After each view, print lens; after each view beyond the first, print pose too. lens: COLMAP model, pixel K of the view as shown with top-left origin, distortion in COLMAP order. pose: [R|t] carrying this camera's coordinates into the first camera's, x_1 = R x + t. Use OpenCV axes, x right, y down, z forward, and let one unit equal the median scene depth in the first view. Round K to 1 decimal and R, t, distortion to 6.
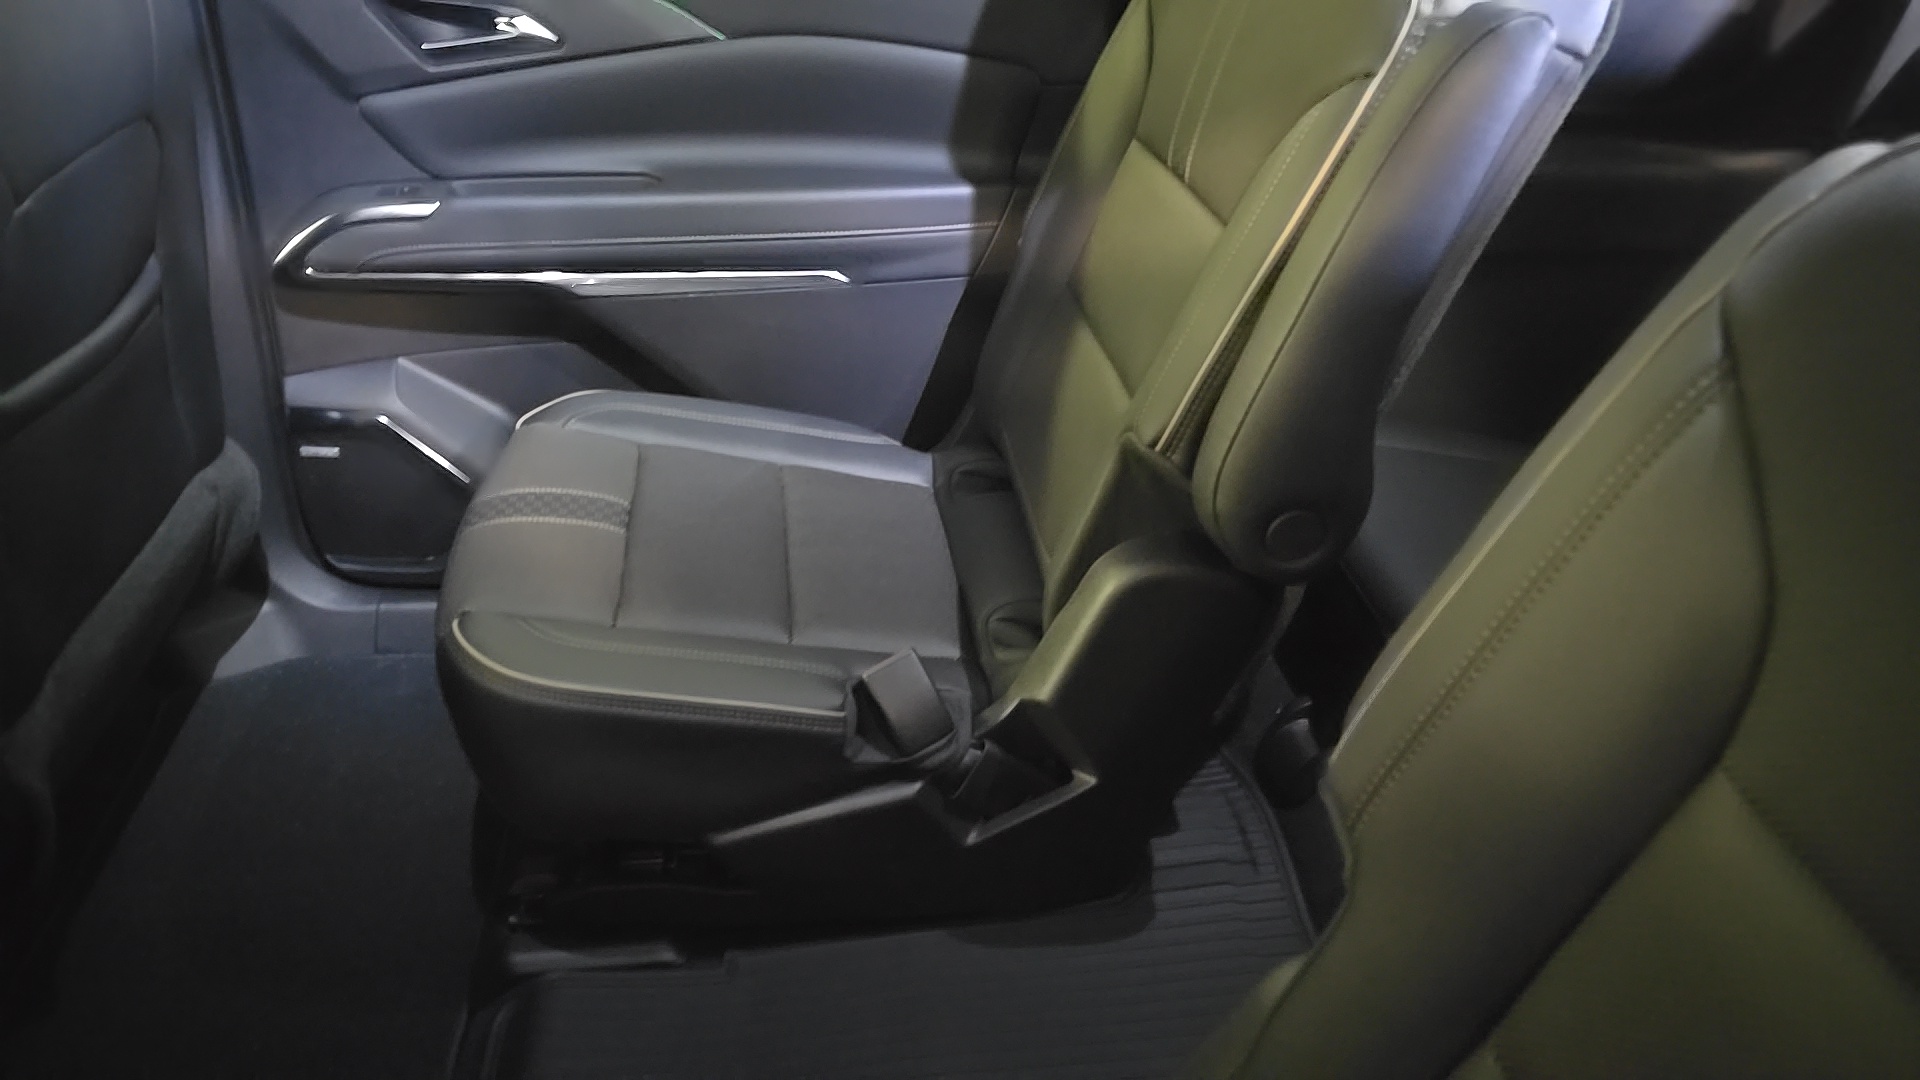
lens RADIAL K [[1280.5, 0, 946.8], [0, 1280.5, 538.3], [0, 0, 1]] dist [0.044014, -0.025652]
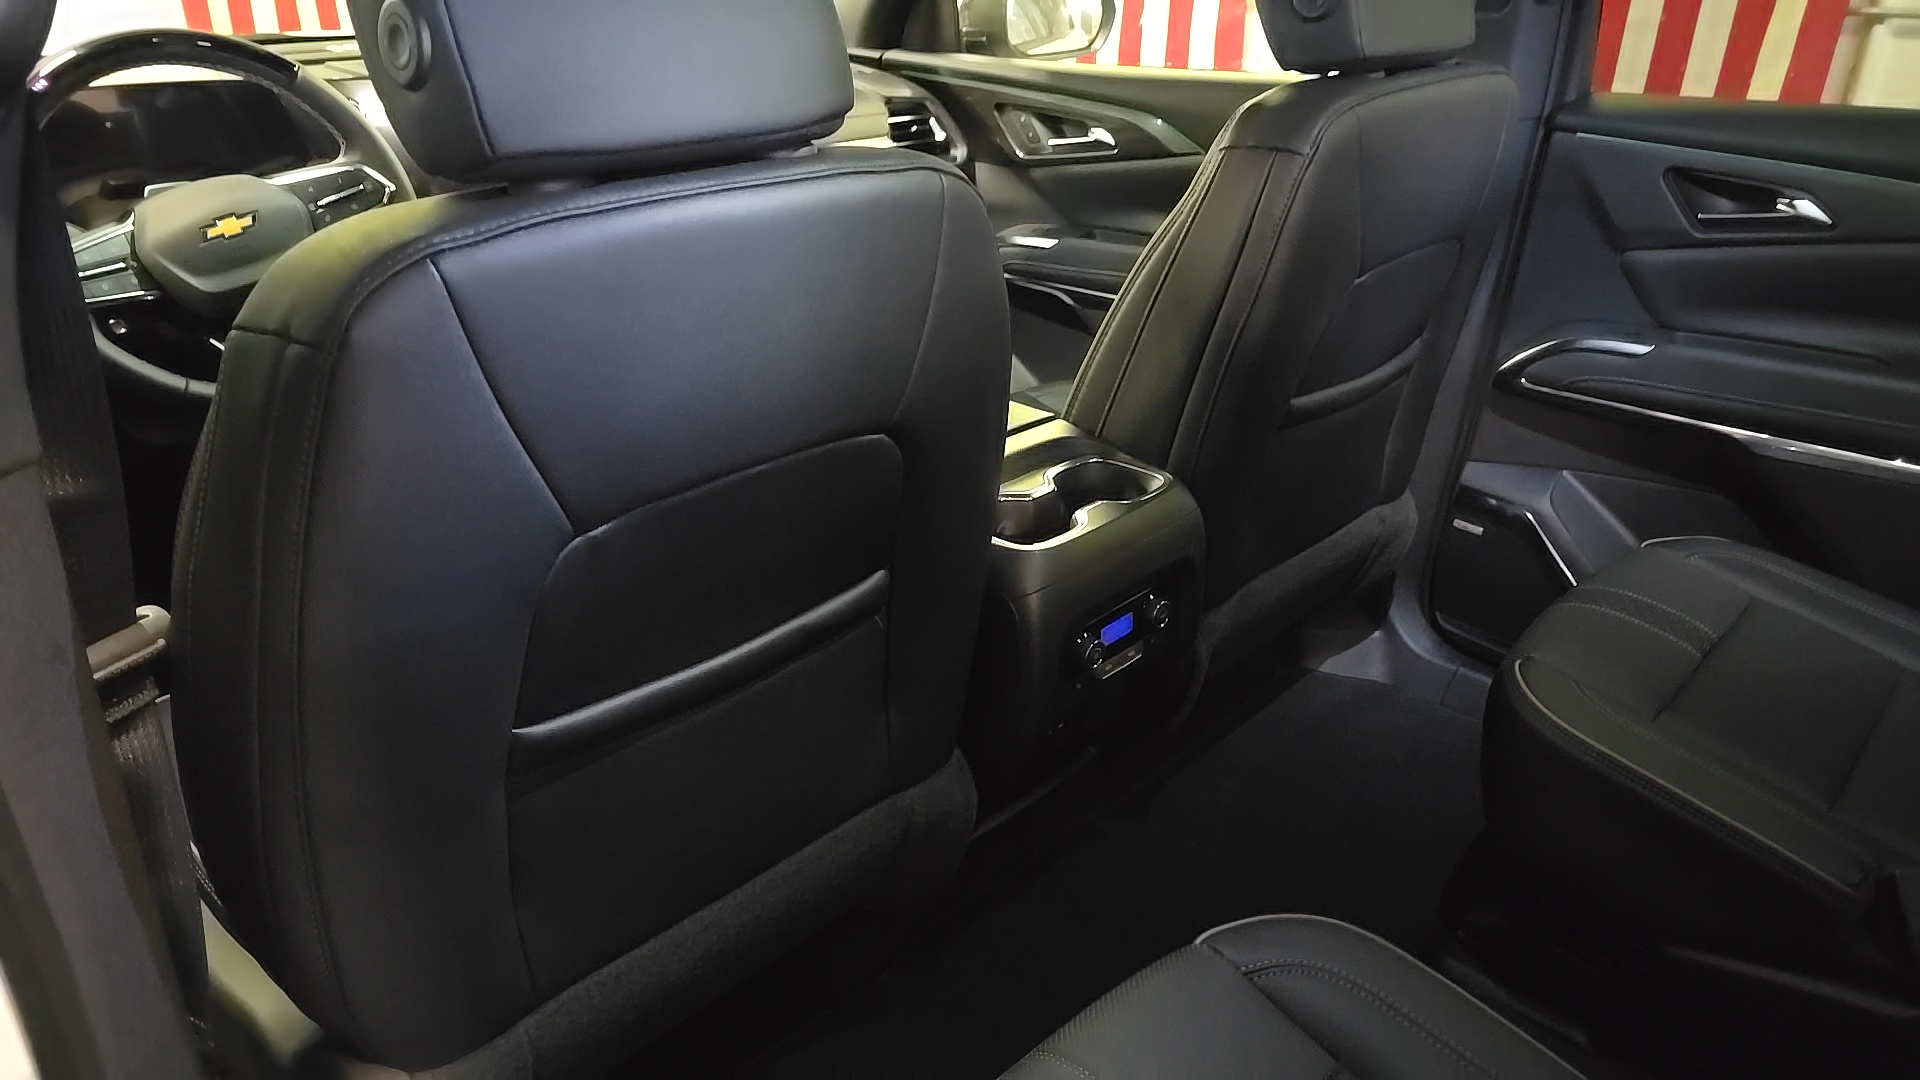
lens RADIAL K [[1280.5, 0, 962.8], [0, 1280.5, 535.8], [0, 0, 1]] dist [0.044014, -0.025652]
pose [[0.626584, 0.299456, -0.719527, 0.093036], [-0.386732, 0.921017, 0.046536, 0.075620], [0.676632, 0.249105, 0.692903, -0.158412]]
